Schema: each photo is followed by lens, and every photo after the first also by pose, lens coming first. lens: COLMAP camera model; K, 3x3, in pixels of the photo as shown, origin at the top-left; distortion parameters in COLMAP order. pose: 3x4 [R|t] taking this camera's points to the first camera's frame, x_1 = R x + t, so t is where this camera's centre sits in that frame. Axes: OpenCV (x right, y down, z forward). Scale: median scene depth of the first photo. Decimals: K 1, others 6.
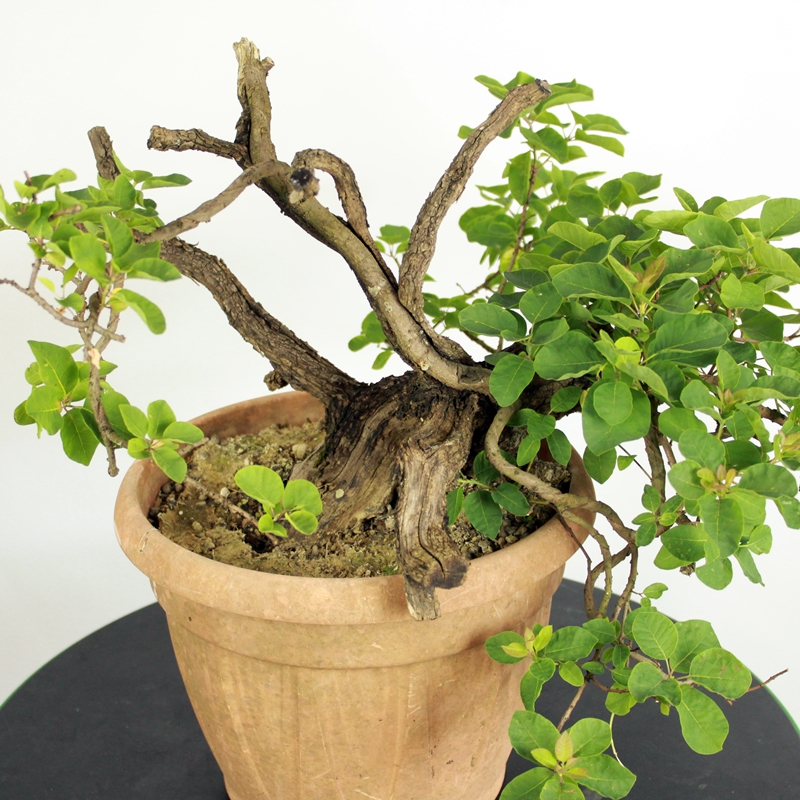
lens RADIAL K [[1518.0, 0, 400.0], [0, 1518.0, 400.0], [0, 0, 1]] dist [-0.012364, 0.053987]
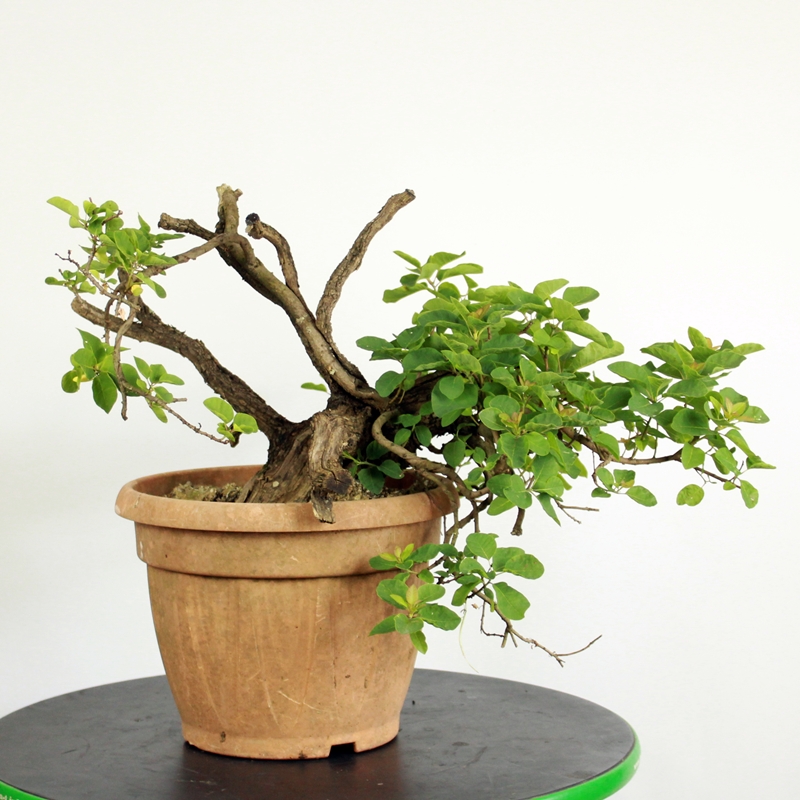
lens RADIAL K [[1791.5, 0, 400.0], [0, 1791.5, 400.0], [0, 0, 1]] dist [0.004807, 0.056890]
pose [[0.999769, 0.019178, -0.009698, 0.095791], [-0.021100, 0.961586, -0.273690, 0.463229], [0.004077, 0.273831, 0.961769, -0.666417]]
